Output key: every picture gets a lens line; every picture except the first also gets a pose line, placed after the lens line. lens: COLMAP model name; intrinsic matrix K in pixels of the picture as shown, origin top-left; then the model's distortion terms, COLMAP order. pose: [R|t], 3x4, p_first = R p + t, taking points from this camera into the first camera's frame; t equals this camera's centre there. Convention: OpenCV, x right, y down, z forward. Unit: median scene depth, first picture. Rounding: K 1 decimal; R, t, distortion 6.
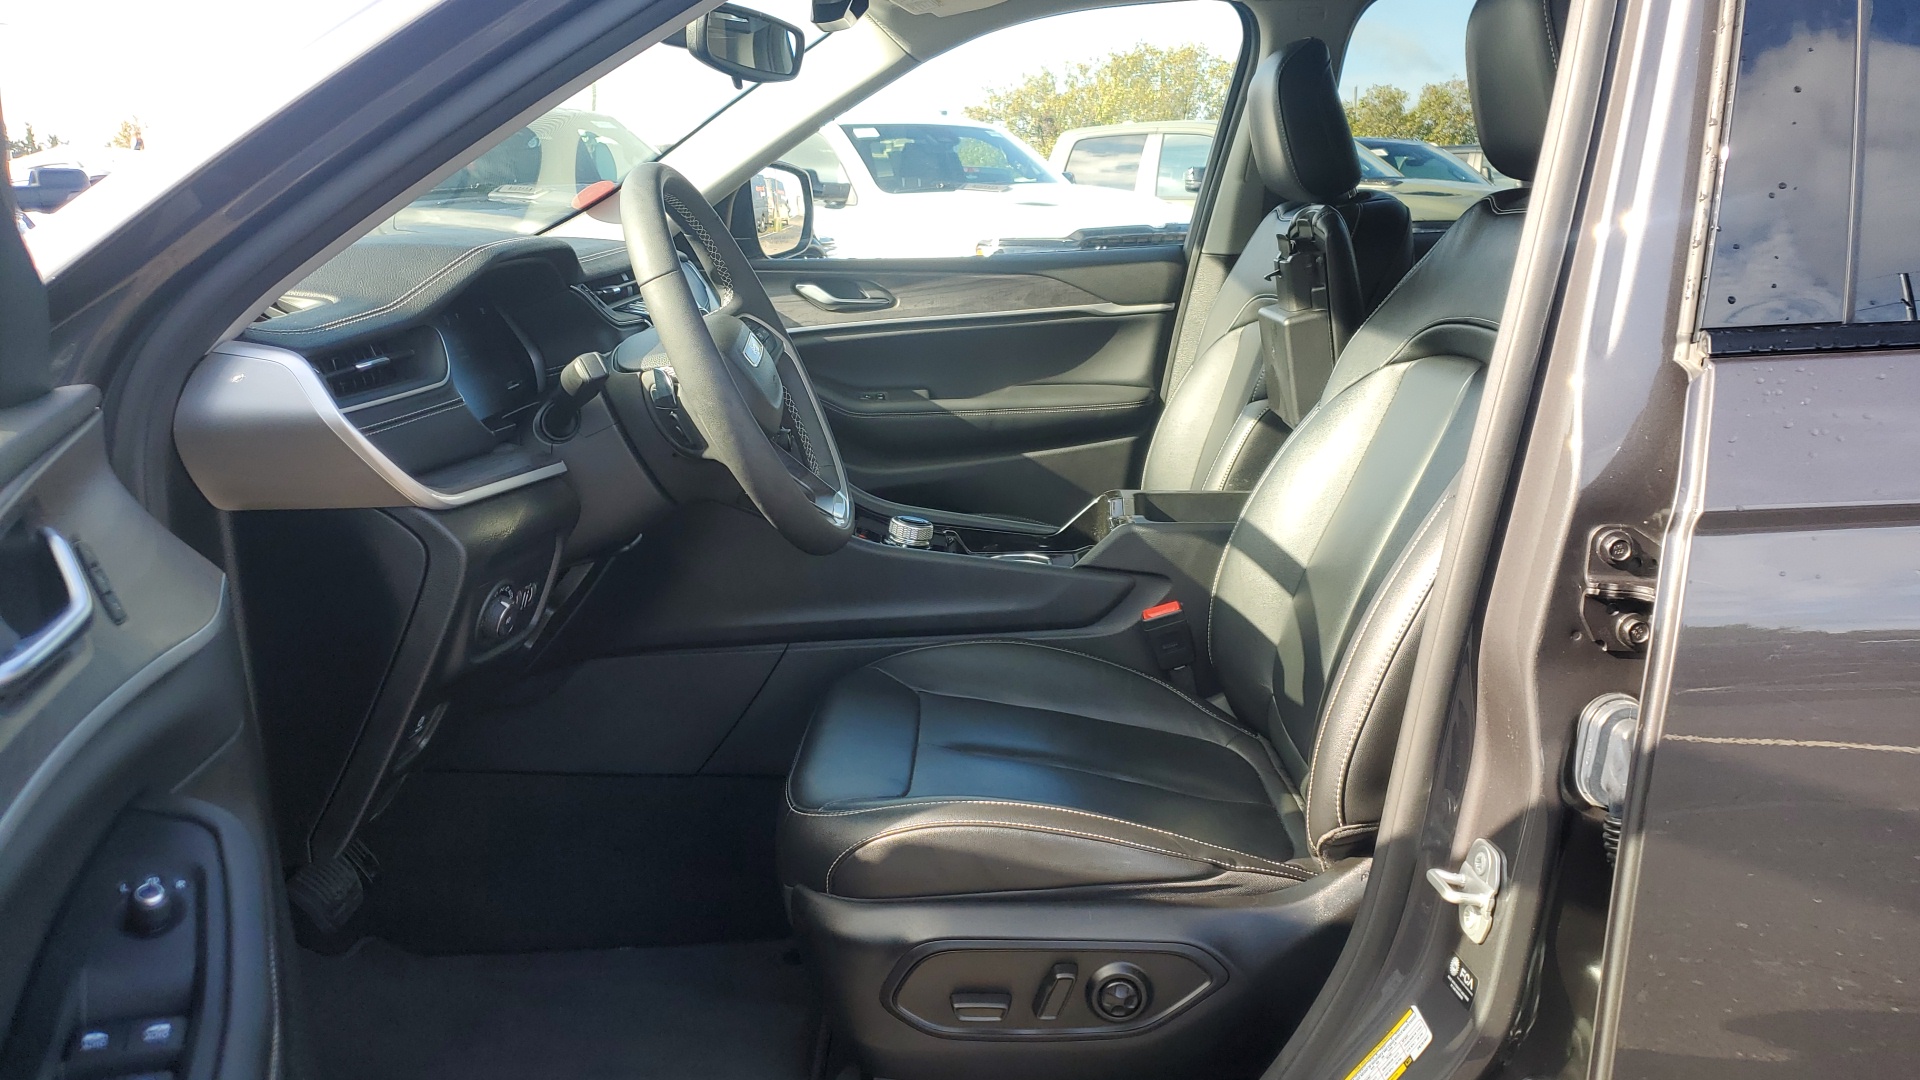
lens RADIAL K [[1461.8, 0, 967.7], [0, 1461.8, 571.9], [0, 0, 1]] dist [0.026940, -0.020547]
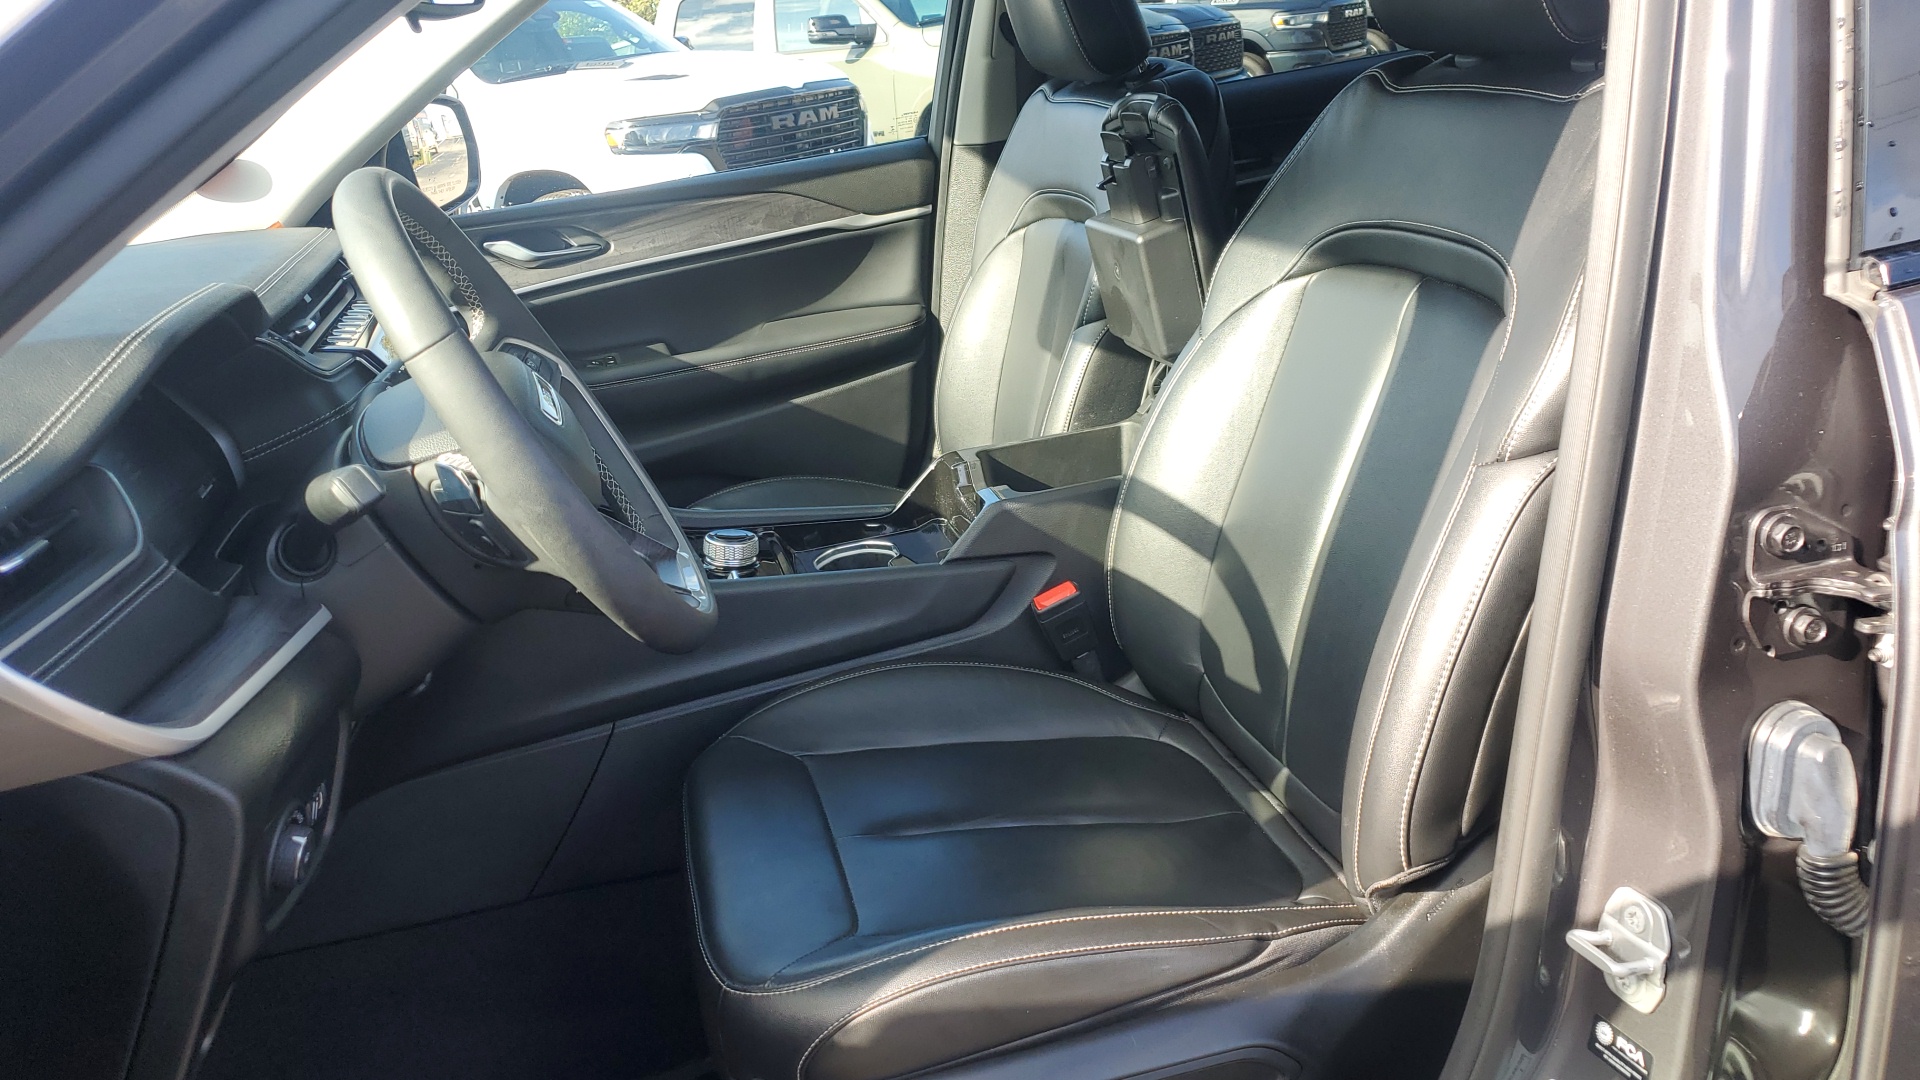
lens RADIAL K [[1461.8, 0, 952.6], [0, 1461.8, 541.9], [0, 0, 1]] dist [0.026940, -0.020547]
pose [[0.961389, -0.183988, 0.204645, -0.104096], [0.167571, 0.981272, 0.095002, -0.106136], [-0.218292, -0.057041, 0.974215, 0.199807]]
